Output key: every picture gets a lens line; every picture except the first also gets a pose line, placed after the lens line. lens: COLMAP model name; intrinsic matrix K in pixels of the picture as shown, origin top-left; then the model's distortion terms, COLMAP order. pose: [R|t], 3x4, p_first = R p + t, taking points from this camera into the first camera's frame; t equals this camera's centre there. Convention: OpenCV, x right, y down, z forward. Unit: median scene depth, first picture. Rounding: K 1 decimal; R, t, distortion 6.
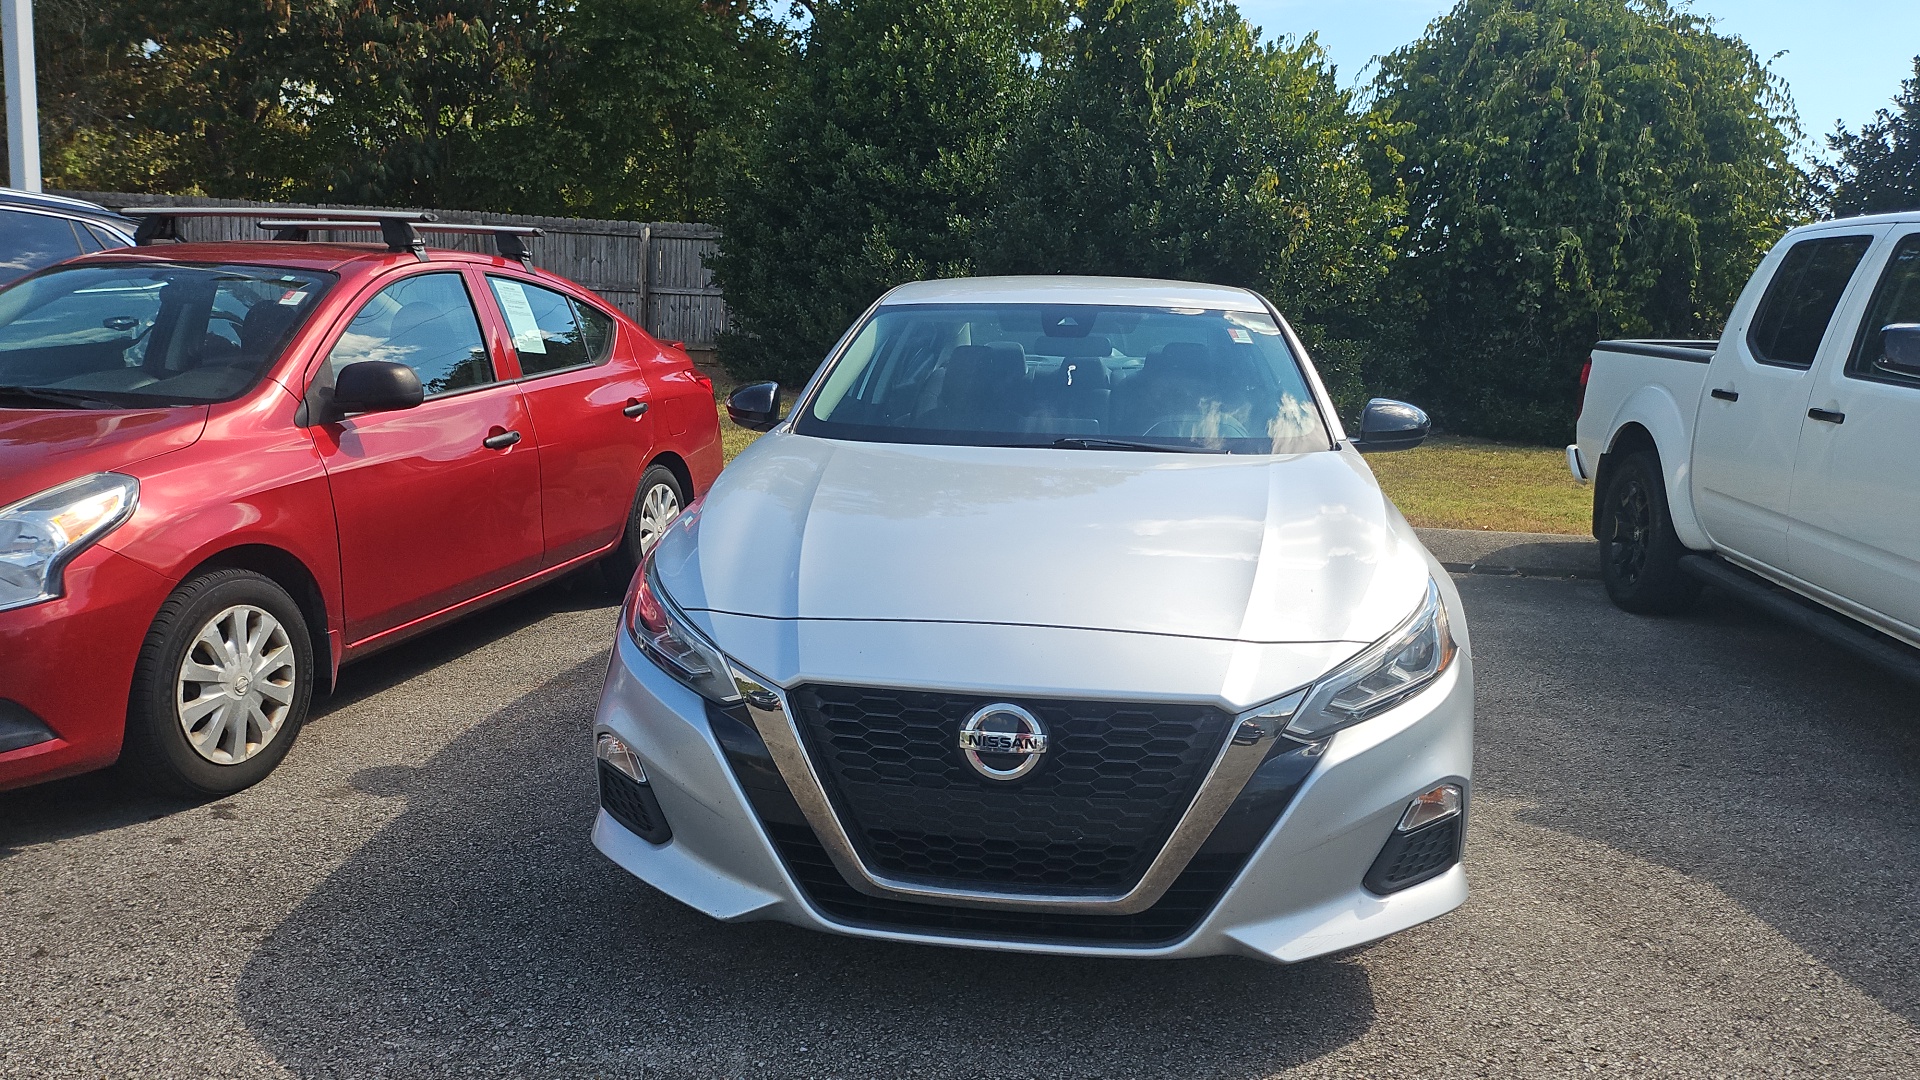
lens RADIAL K [[1354.8, 0, 960.0], [0, 1354.8, 540.0], [0, 0, 1]] dist [0.059062, -0.073222]
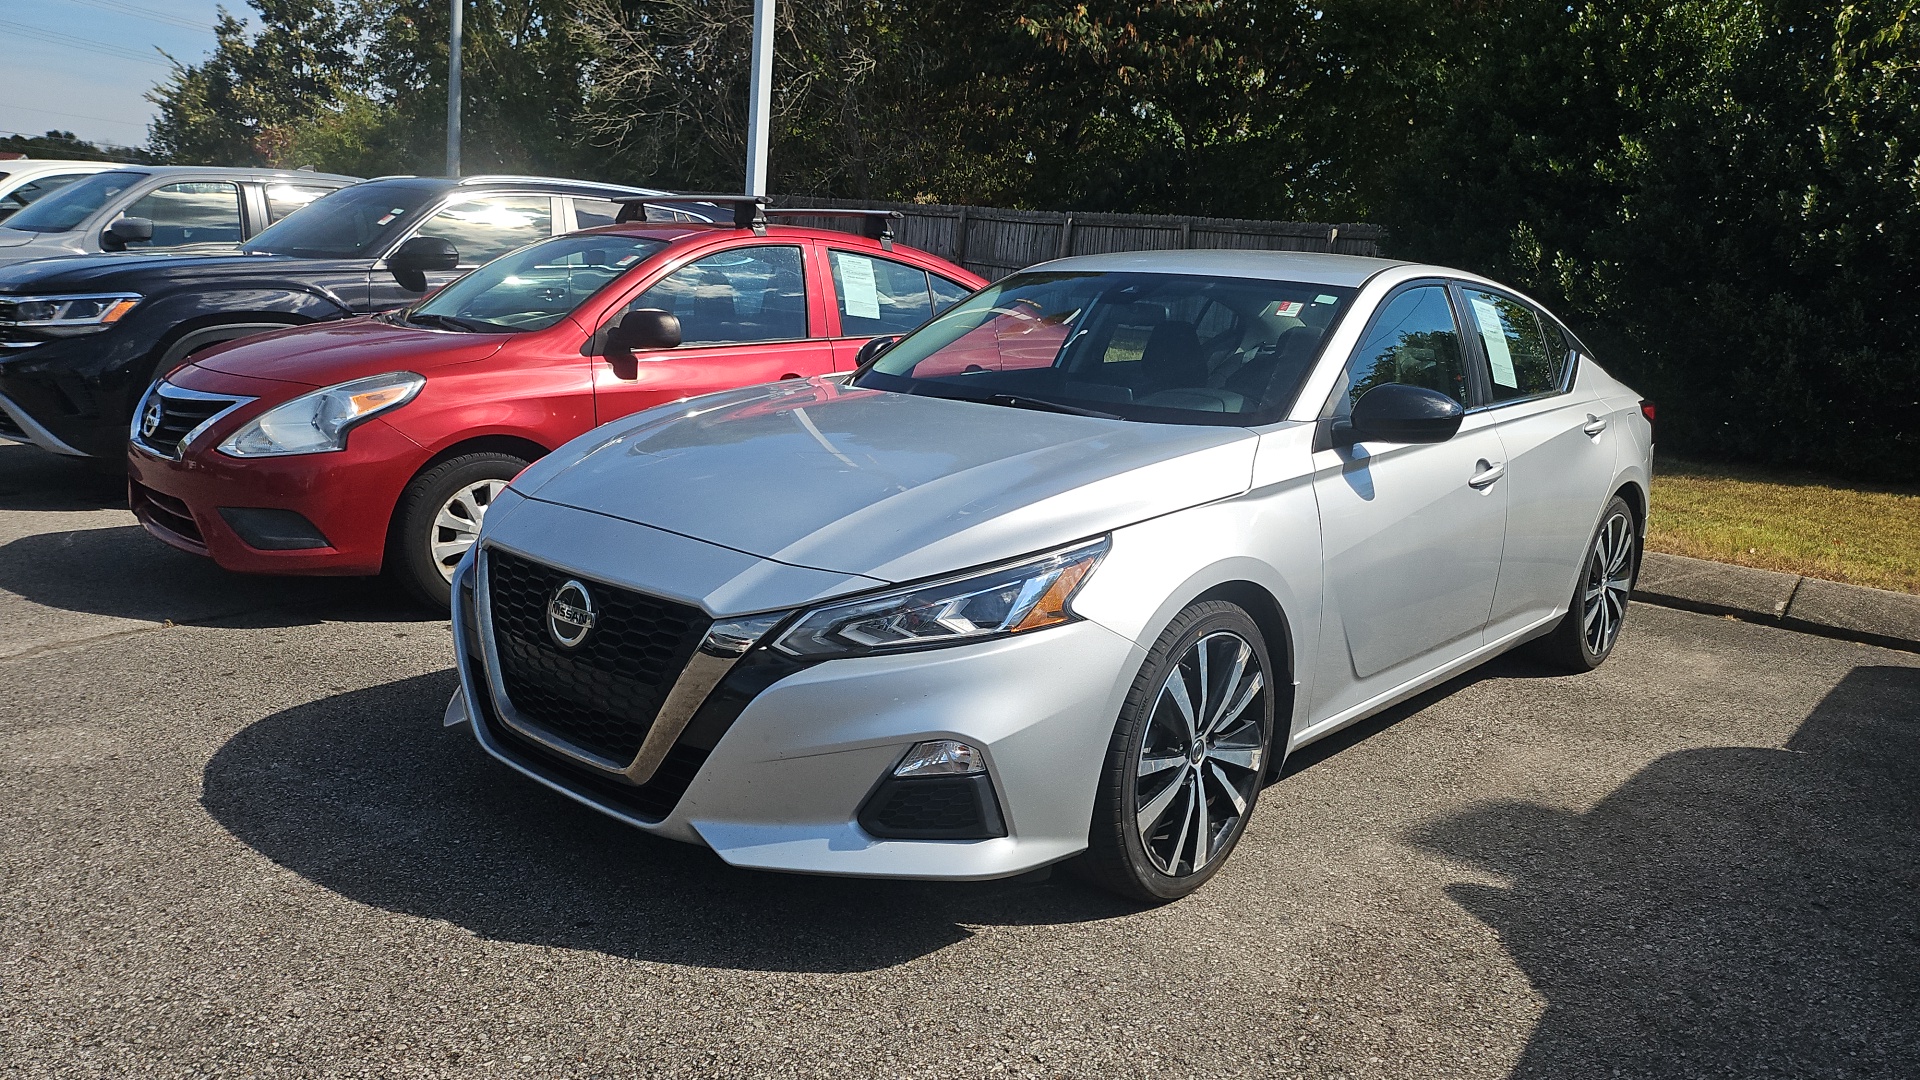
lens RADIAL K [[1348.9, 0, 956.8], [0, 1348.9, 494.3], [0, 0, 1]] dist [0.055360, -0.066526]
pose [[0.827485, 0.107227, -0.551154, 0.453507], [-0.127801, 0.991799, 0.001078, 0.001805], [0.546750, 0.069546, 0.834403, 0.100436]]
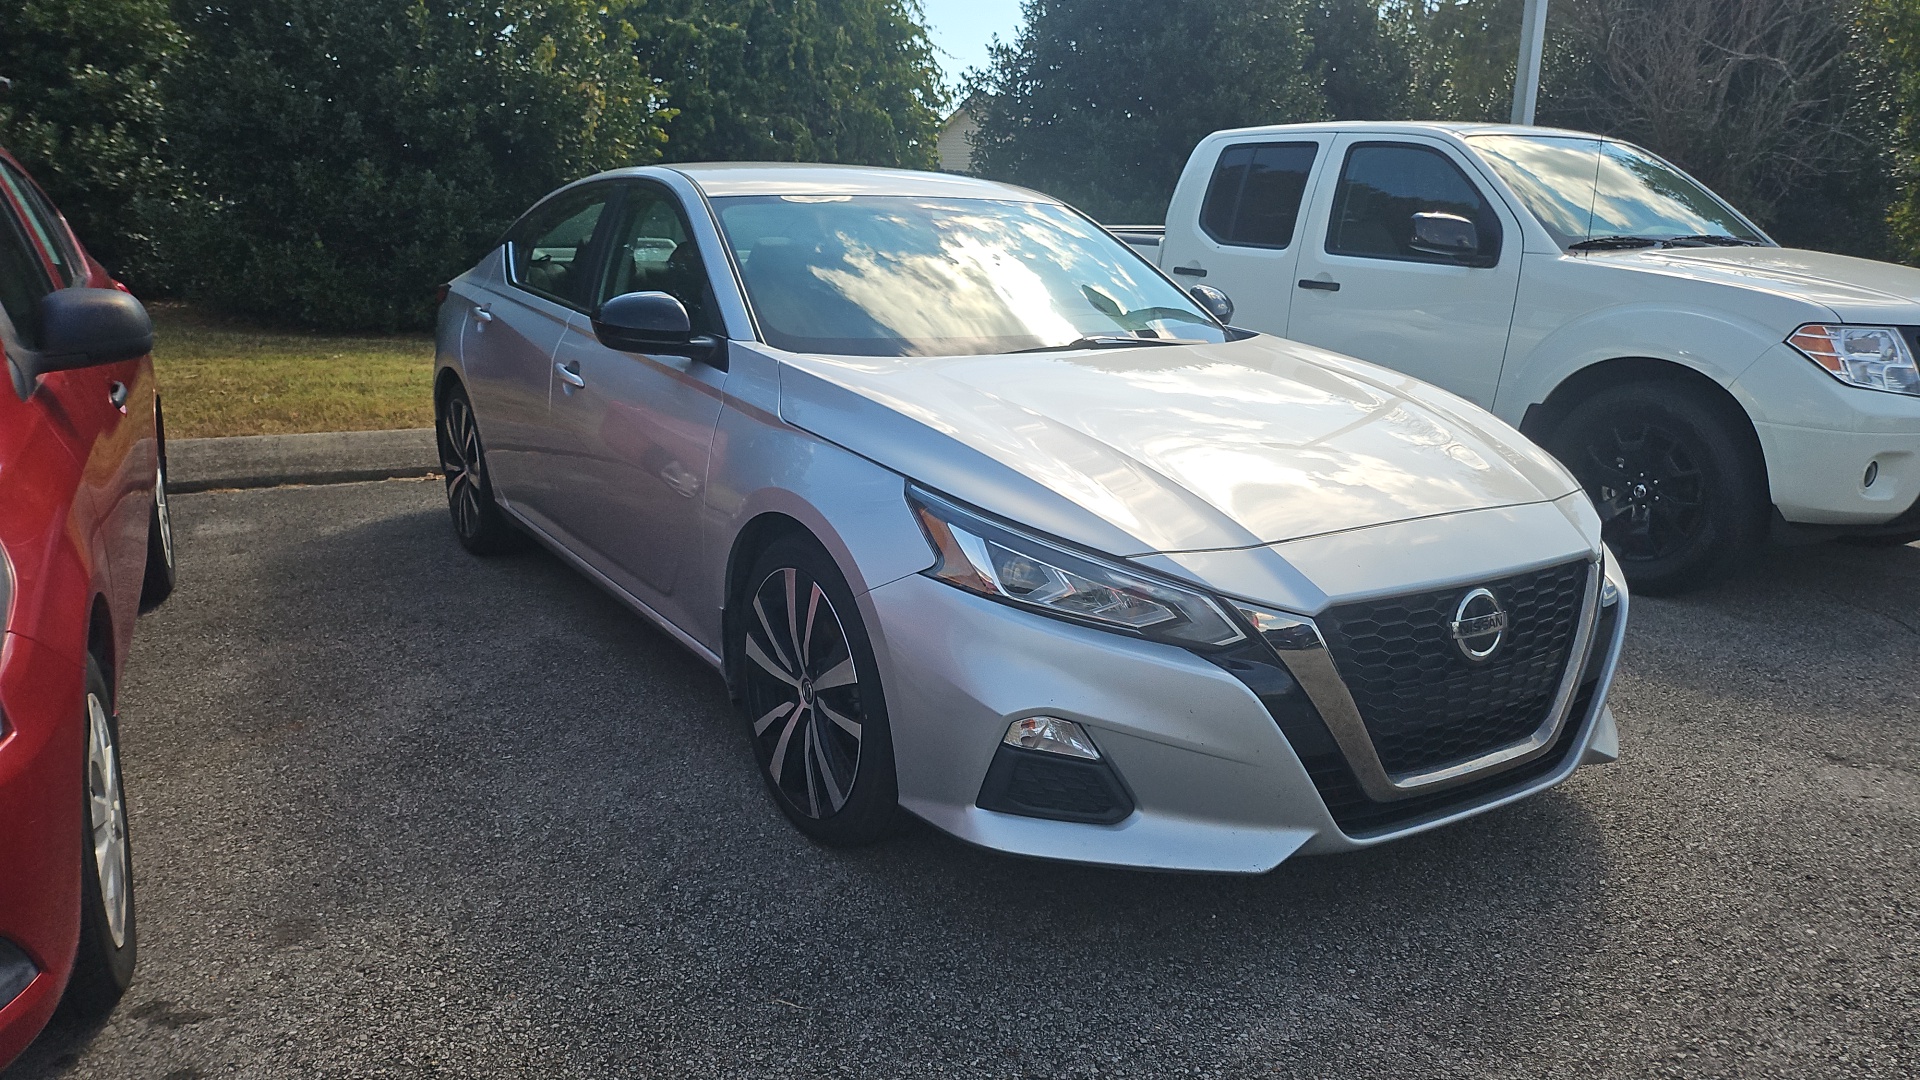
lens RADIAL K [[1354.8, 0, 960.0], [0, 1354.8, 540.0], [0, 0, 1]] dist [0.059062, -0.073222]
pose [[0.775964, -0.152617, 0.612036, -0.447834], [0.100710, 0.987817, 0.118636, -0.040453], [-0.622686, -0.030419, 0.781880, 0.207093]]
